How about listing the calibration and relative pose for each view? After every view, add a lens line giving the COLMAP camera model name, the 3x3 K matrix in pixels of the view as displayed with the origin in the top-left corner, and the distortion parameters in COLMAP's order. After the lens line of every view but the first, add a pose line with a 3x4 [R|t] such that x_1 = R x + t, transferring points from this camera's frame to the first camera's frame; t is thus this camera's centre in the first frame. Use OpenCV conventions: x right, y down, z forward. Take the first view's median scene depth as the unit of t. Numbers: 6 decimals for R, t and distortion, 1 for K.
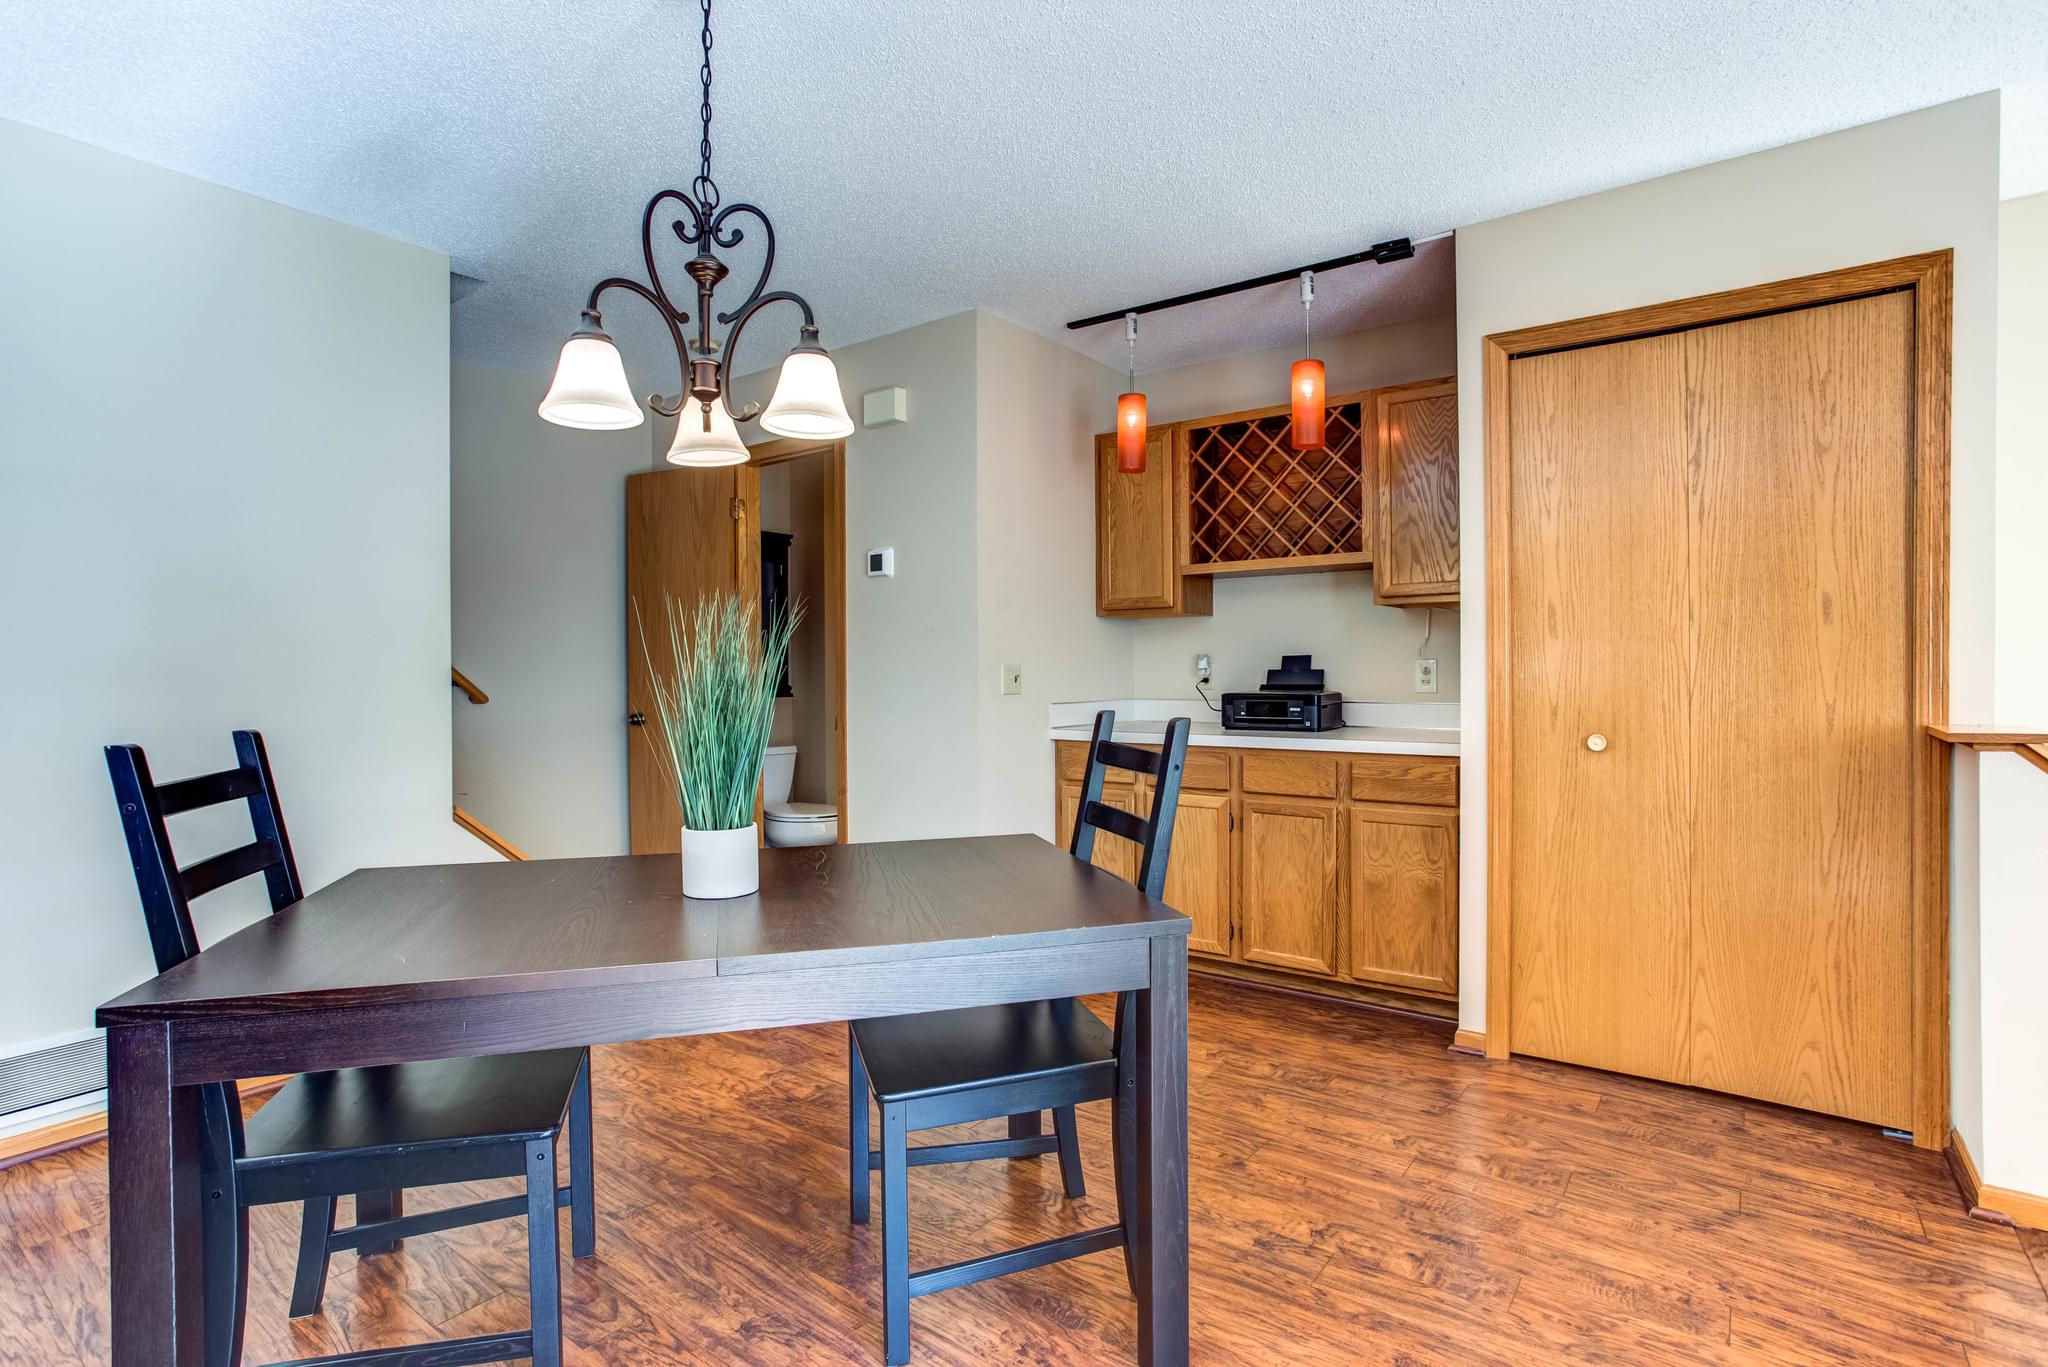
lens RADIAL K [[1005.2, 0, 1016.9], [0, 1005.2, 676.2], [0, 0, 1]] dist [-0.035344, 0.019799]
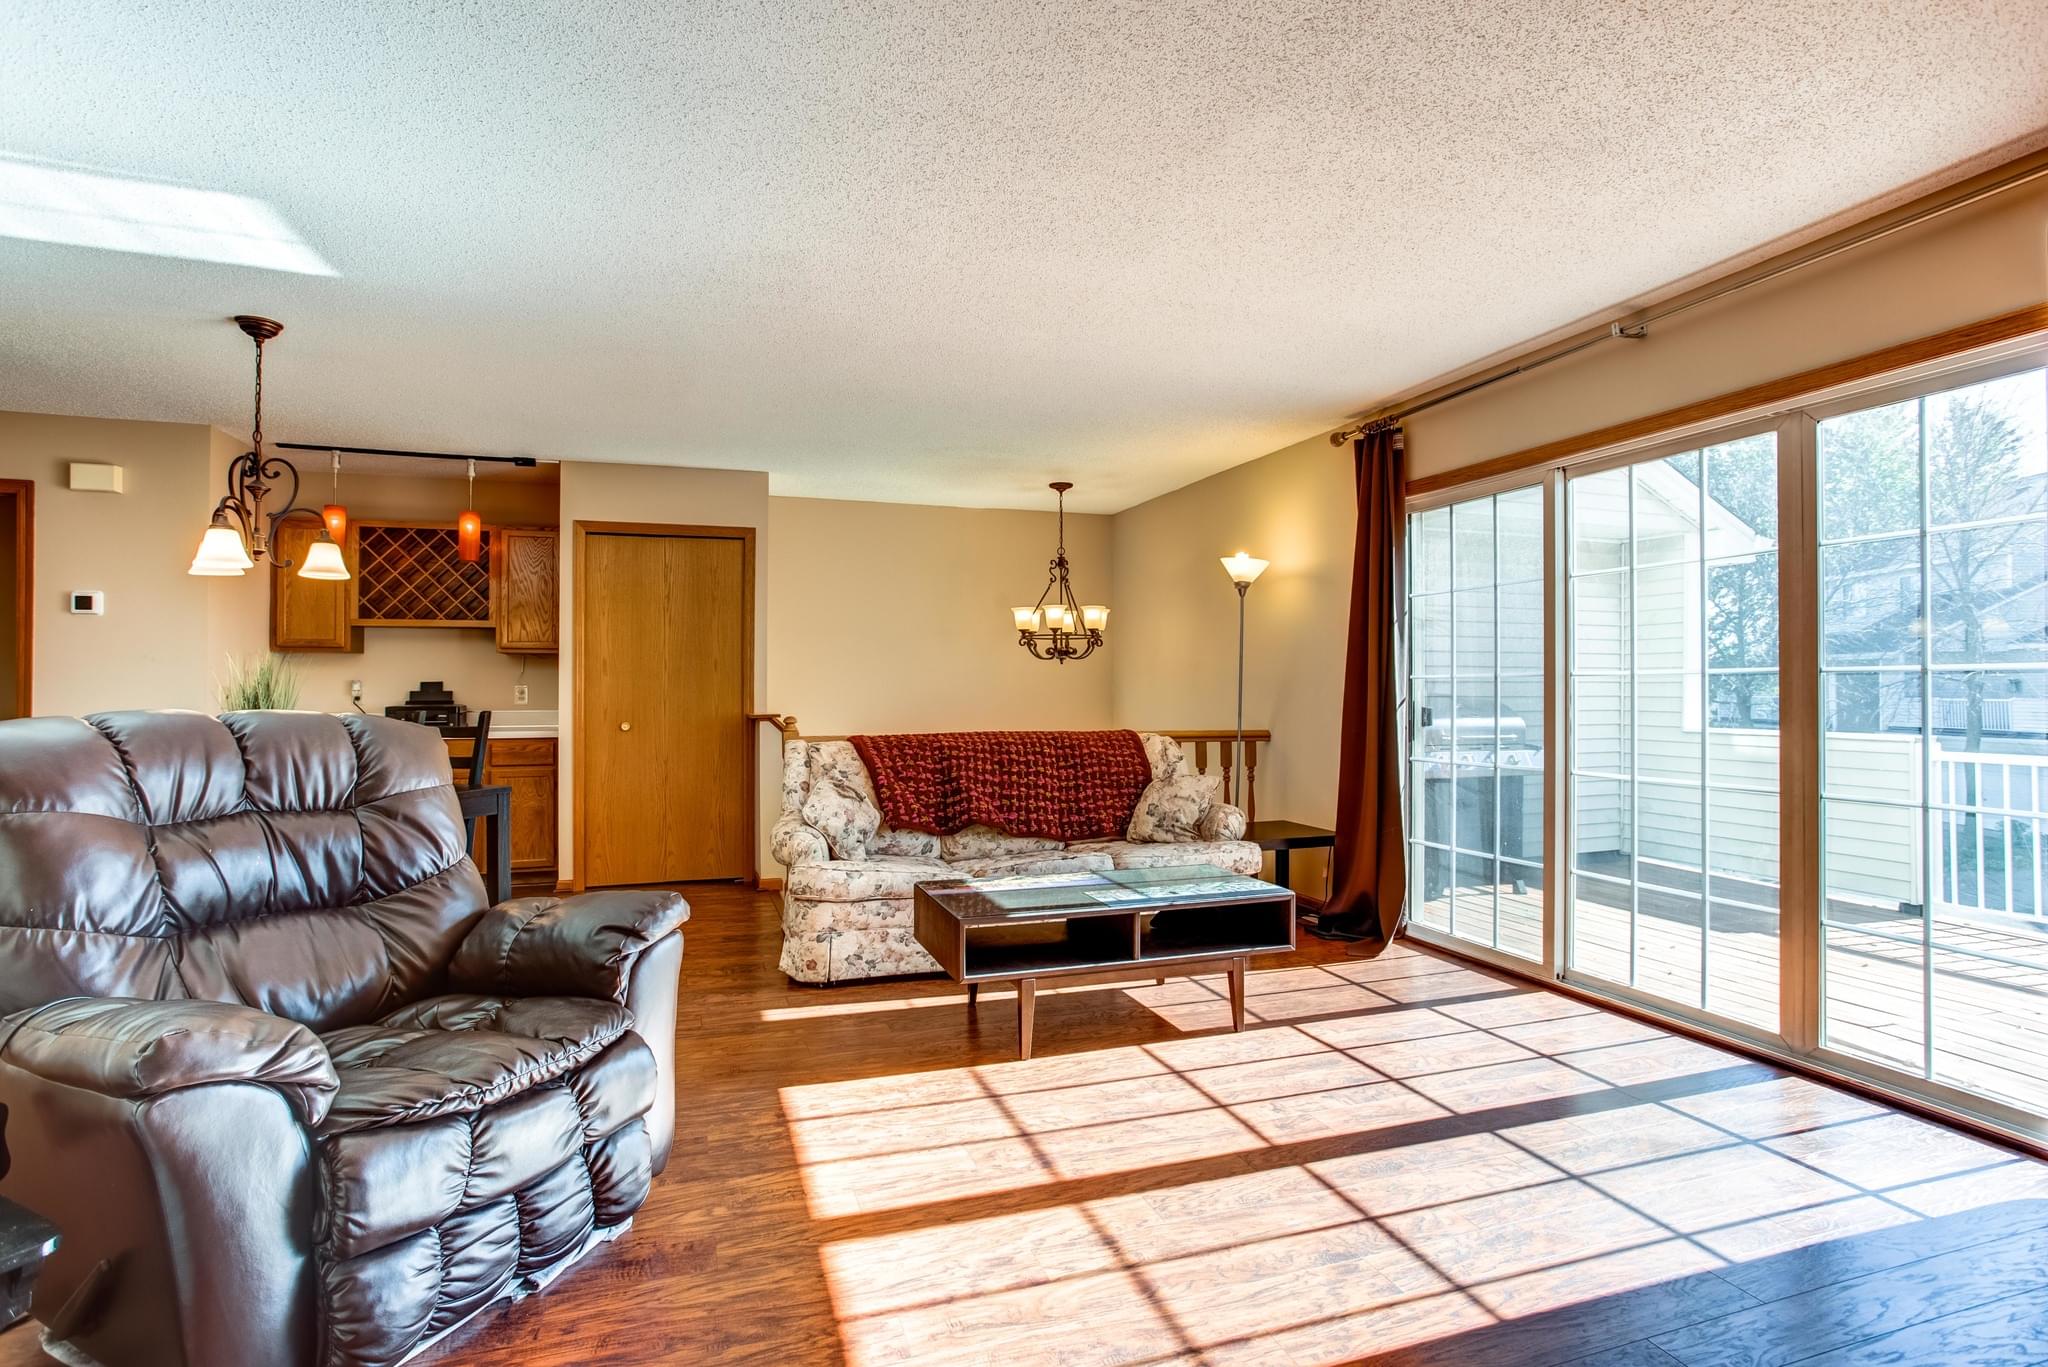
lens RADIAL K [[1005.2, 0, 1016.9], [0, 1005.2, 676.2], [0, 0, 1]] dist [-0.035344, 0.019799]
pose [[0.561299, 0.013892, 0.827497, -0.654321], [0.004002, 0.999802, -0.019499, 0.005526], [-0.827604, 0.014257, 0.561132, -0.808814]]
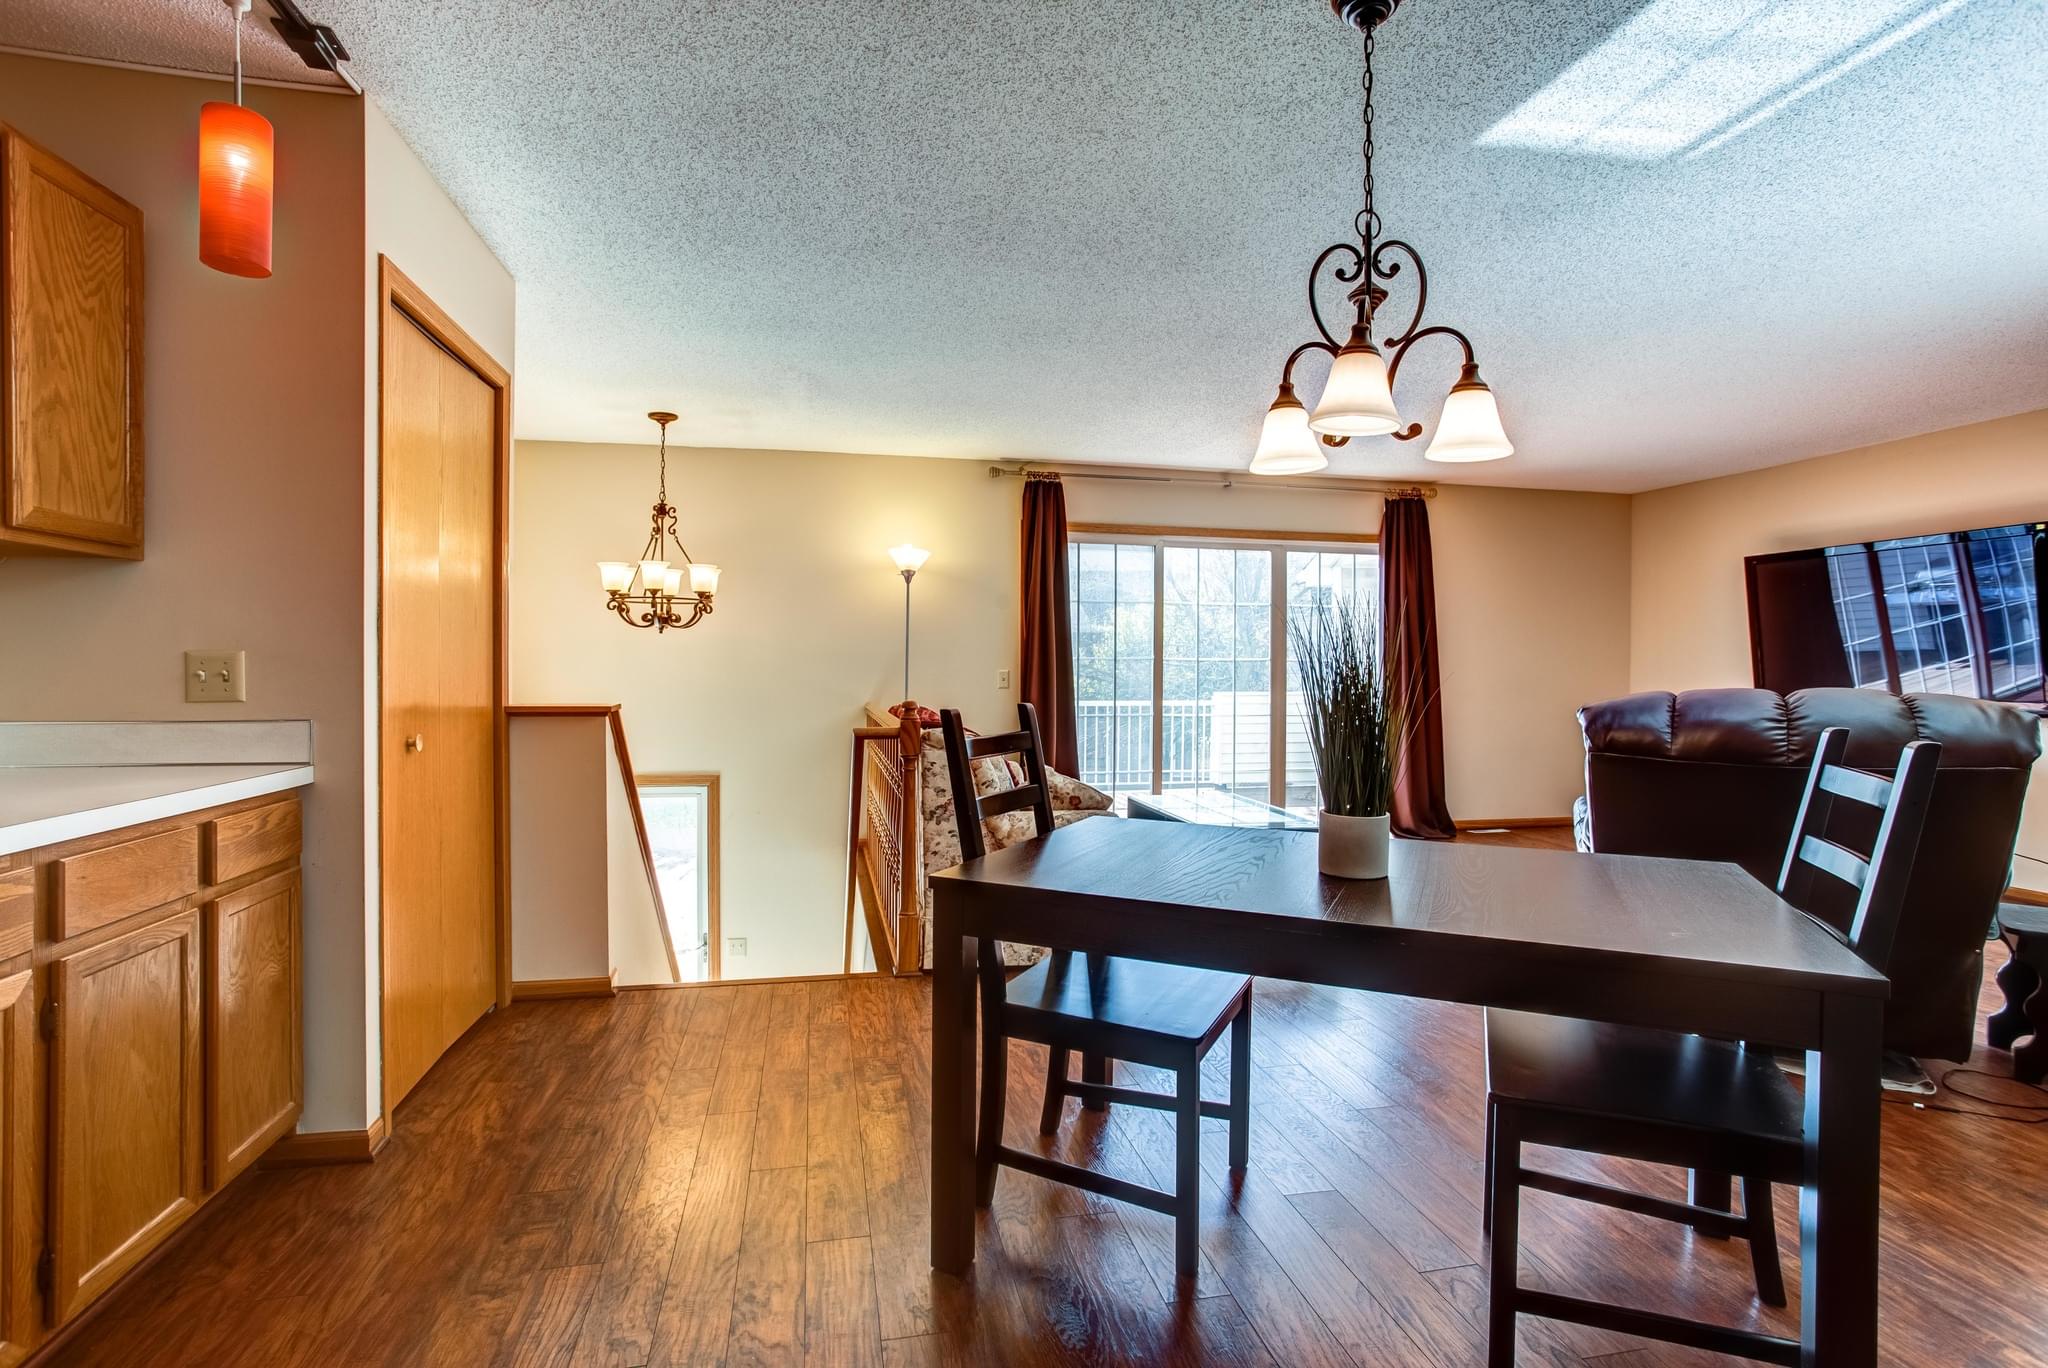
lens RADIAL K [[1005.2, 0, 1016.9], [0, 1005.2, 676.7], [0, 0, 1]] dist [-0.035344, 0.019799]
pose [[-0.746881, -0.007889, 0.664911, -0.462246], [0.001641, 0.999905, 0.013707, -0.009200], [-0.664956, 0.011328, -0.746797, 1.279616]]
